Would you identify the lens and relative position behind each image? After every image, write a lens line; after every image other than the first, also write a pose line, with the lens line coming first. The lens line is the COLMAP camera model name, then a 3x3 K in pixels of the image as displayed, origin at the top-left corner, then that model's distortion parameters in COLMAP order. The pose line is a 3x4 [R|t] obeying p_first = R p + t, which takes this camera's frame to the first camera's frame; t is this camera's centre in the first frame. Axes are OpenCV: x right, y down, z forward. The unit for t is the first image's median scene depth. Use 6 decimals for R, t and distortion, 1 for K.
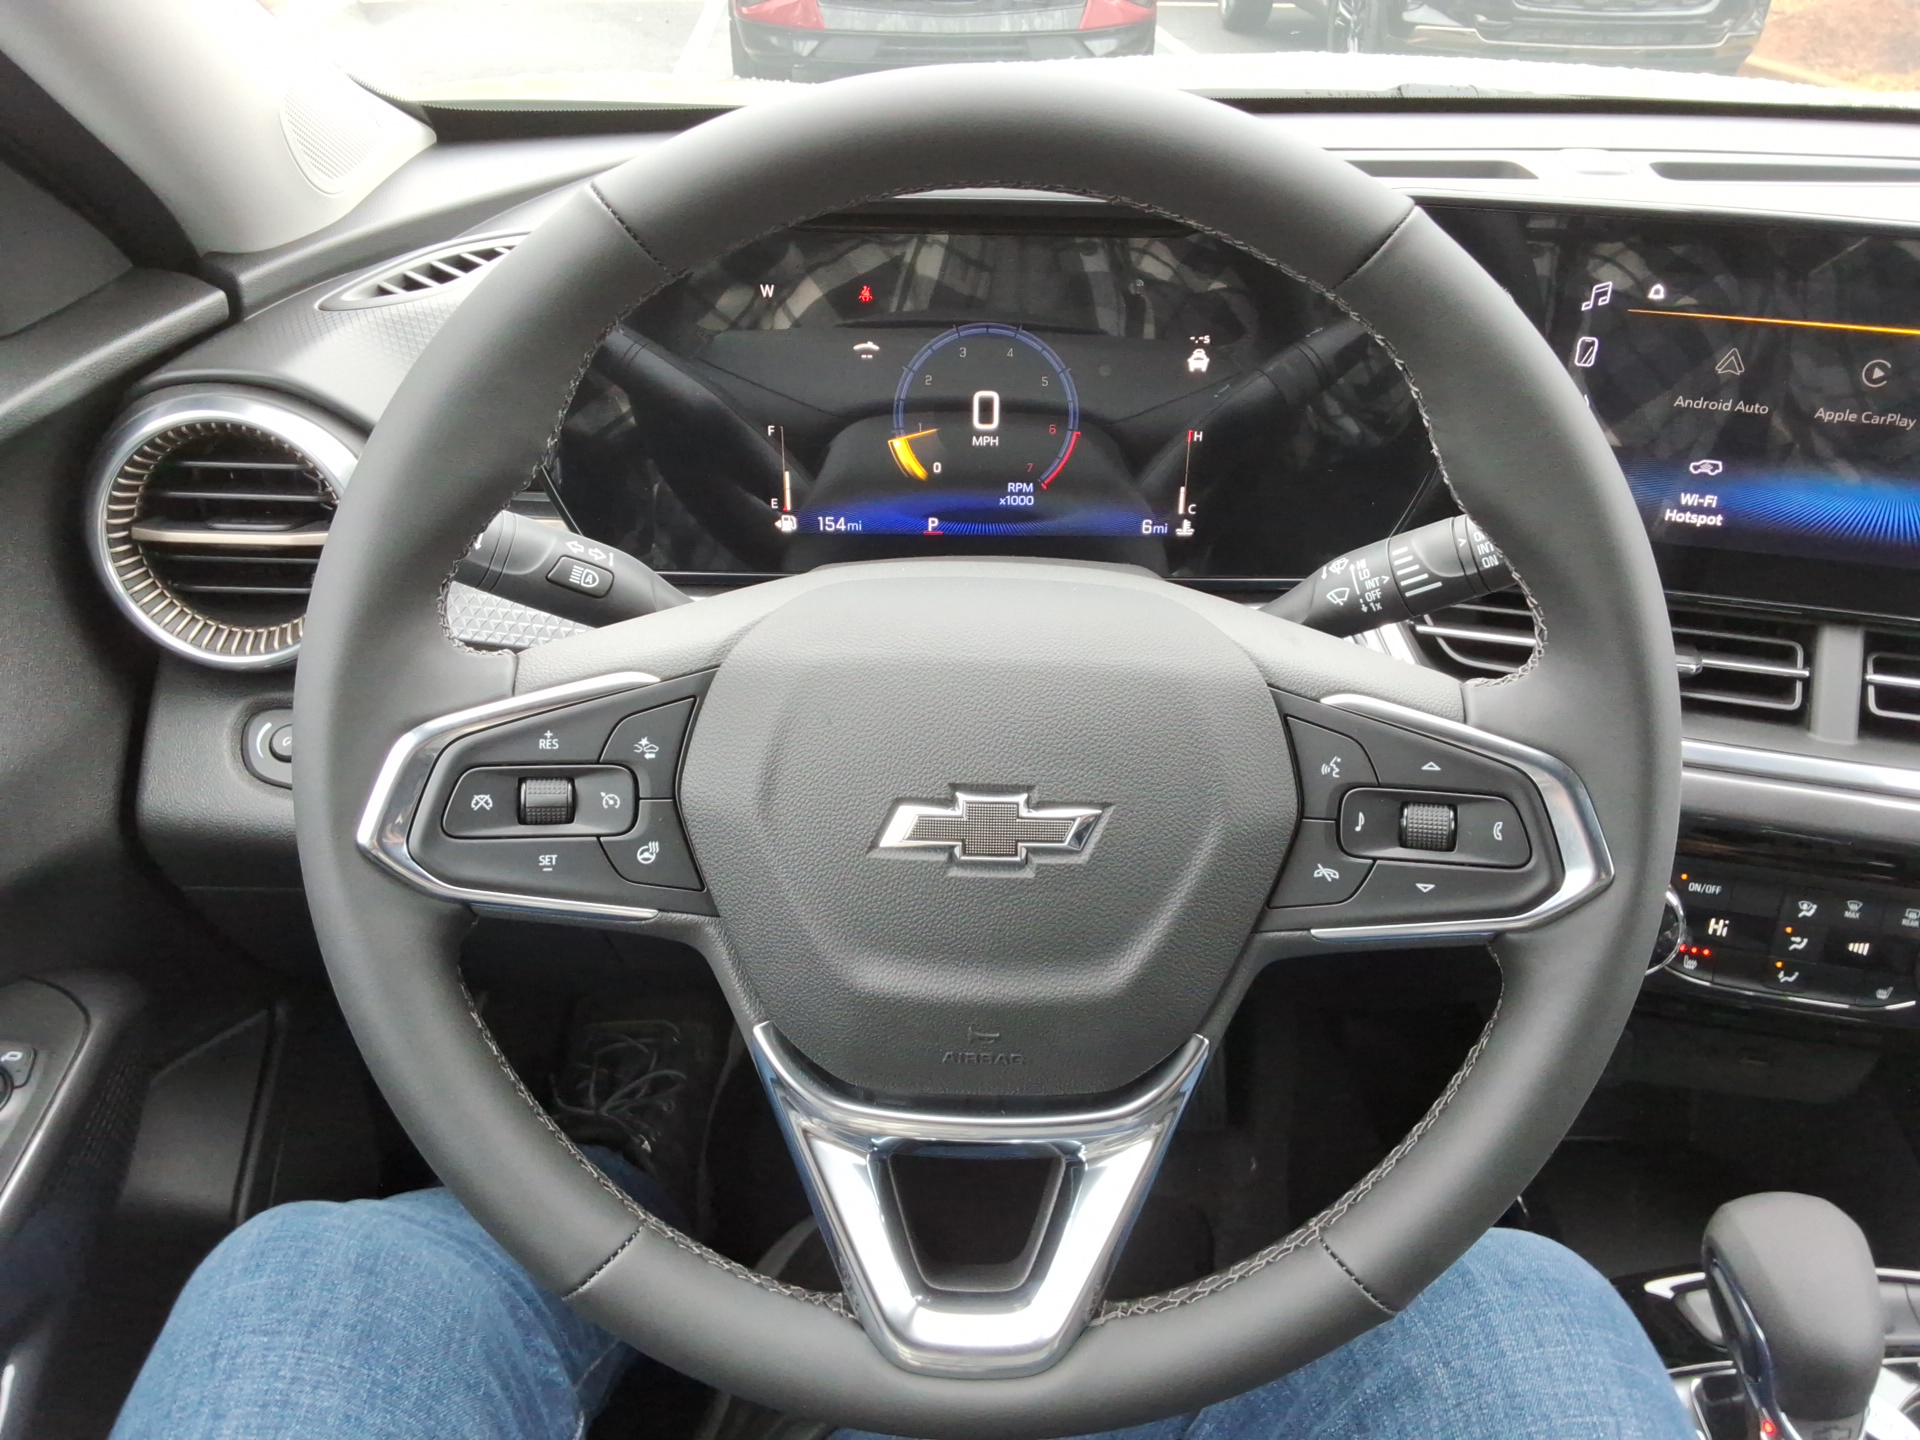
lens RADIAL K [[1531.6, 0, 973.5], [0, 1531.6, 700.4], [0, 0, 1]] dist [0.135924, -0.204545]
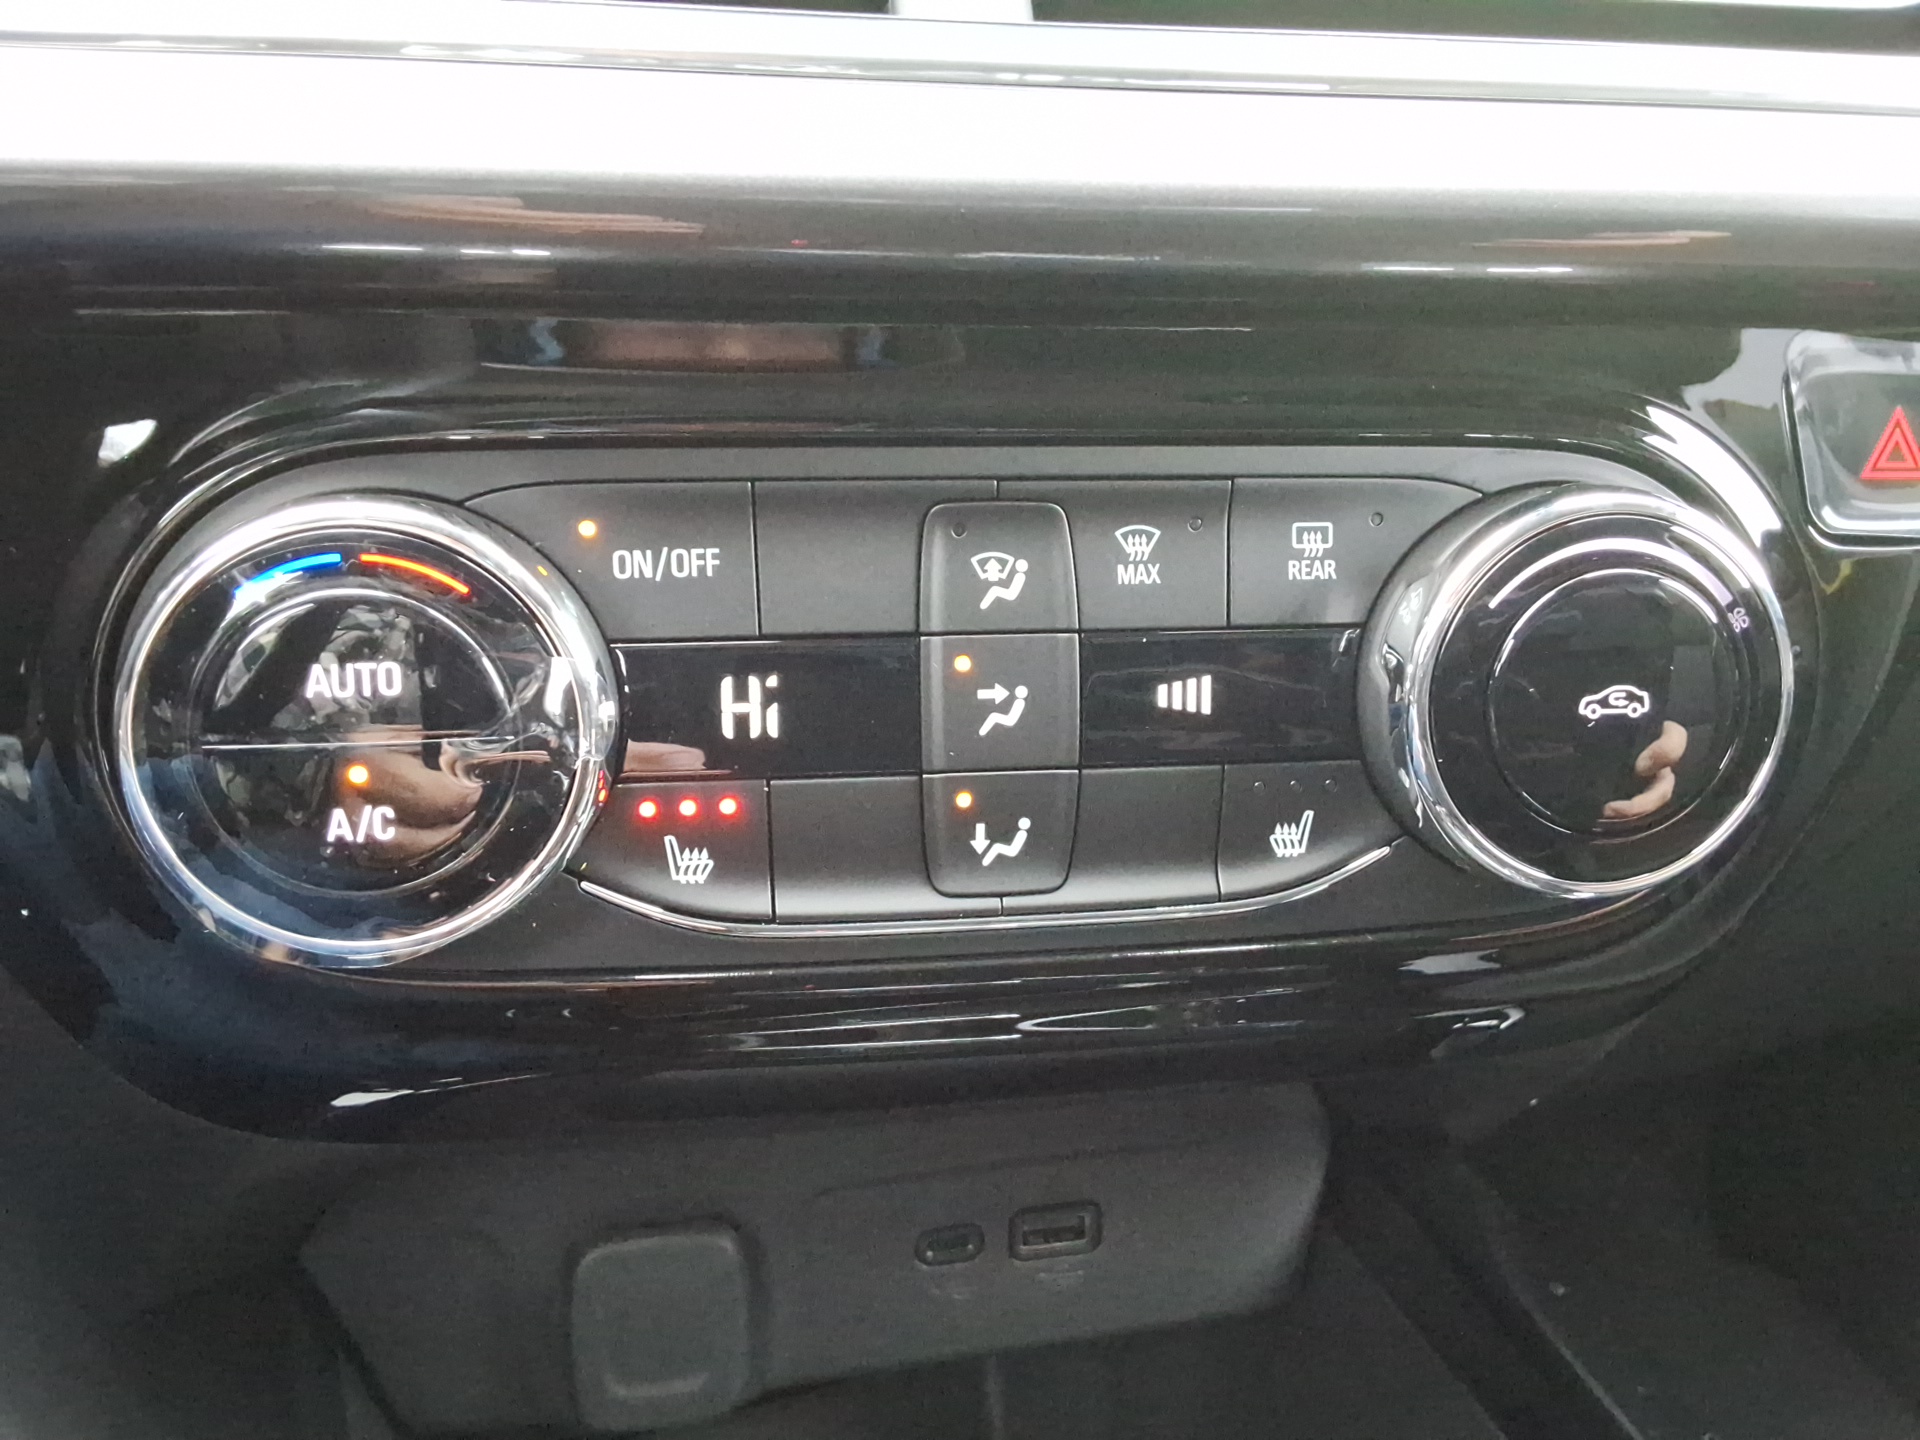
lens RADIAL K [[1537.0, 0, 973.7], [0, 1537.0, 703.7], [0, 0, 1]] dist [0.126985, -0.194455]
pose [[0.921733, -0.099606, 0.374815, 0.509800], [0.191359, 0.957424, -0.216152, 0.265479], [-0.337327, 0.270958, 0.901550, 0.914090]]
